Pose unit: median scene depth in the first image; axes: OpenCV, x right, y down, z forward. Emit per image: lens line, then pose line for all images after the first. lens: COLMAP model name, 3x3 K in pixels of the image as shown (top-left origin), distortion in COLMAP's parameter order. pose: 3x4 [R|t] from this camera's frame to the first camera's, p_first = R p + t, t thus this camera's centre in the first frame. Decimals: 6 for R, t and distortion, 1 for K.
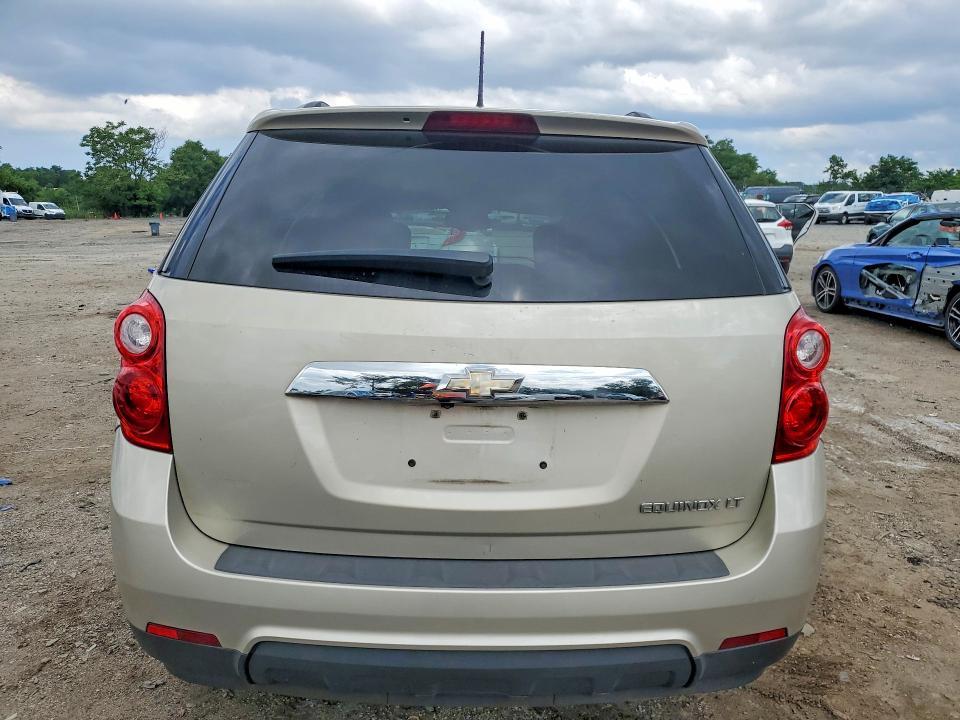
lens RADIAL K [[782.2, 0, 480.0], [0, 782.2, 360.0], [0, 0, 1]] dist [-0.008238, -0.001689]
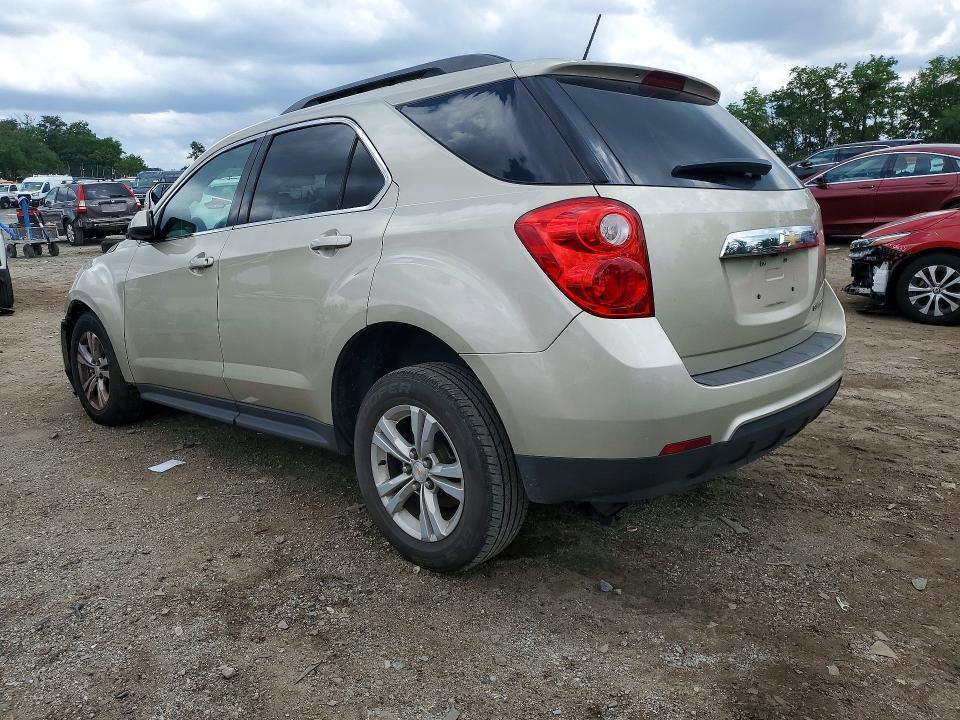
lens RADIAL K [[782.2, 0, 480.0], [0, 782.2, 360.0], [0, 0, 1]] dist [-0.008238, -0.001689]
pose [[0.662547, -0.172933, 0.728783, -0.106520], [0.165027, 0.982776, 0.083175, 0.002337], [-0.730614, 0.065162, 0.679674, 0.022668]]
